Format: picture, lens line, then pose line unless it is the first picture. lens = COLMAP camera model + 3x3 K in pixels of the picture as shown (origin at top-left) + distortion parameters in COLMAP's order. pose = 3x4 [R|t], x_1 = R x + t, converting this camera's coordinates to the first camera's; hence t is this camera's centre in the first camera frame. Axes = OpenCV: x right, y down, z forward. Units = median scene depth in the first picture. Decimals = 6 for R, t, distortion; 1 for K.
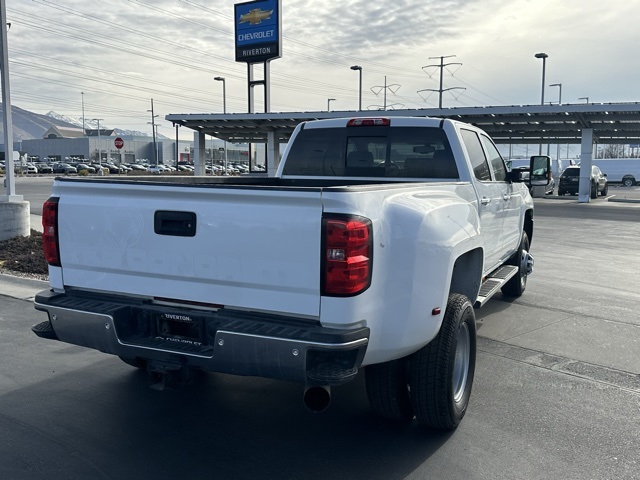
lens RADIAL K [[639.4, 0, 317.3], [0, 639.4, 238.1], [0, 0, 1]] dist [0.170476, -0.314064]
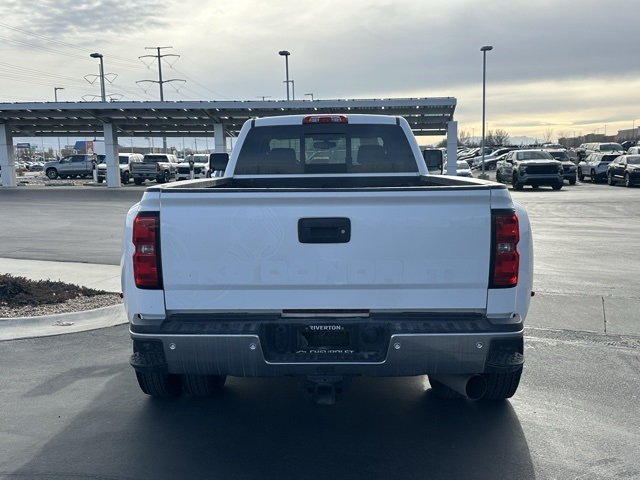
lens RADIAL K [[639.4, 0, 317.3], [0, 639.4, 238.1], [0, 0, 1]] dist [0.170476, -0.314064]
pose [[0.914917, -0.076643, 0.396298, -0.495937], [0.072027, 0.997049, 0.026541, -0.030446], [-0.397162, 0.004261, 0.917738, 0.104834]]
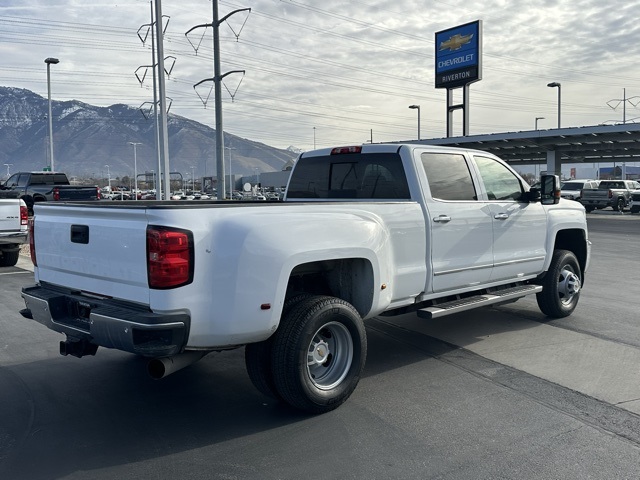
lens RADIAL K [[635.8, 0, 313.5], [0, 635.8, 238.8], [0, 0, 1]] dist [0.198282, -0.432468]
pose [[0.942022, 0.003117, -0.335536, 0.570599], [-0.015770, 0.999263, -0.034990, 0.021952], [0.335180, 0.038253, 0.941377, -0.098374]]
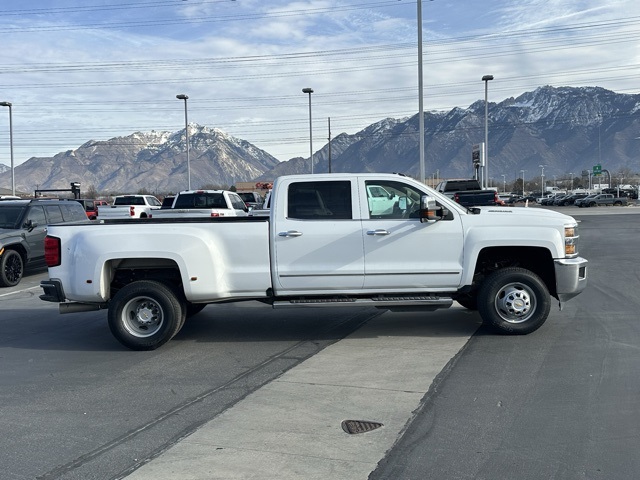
lens RADIAL K [[635.8, 0, 313.5], [0, 635.8, 238.8], [0, 0, 1]] dist [0.198282, -0.432468]
pose [[0.418461, 0.028879, -0.907776, 2.108287], [-0.066972, 0.997754, 0.000869, -0.070936], [0.905762, 0.060432, 0.419455, 0.639233]]
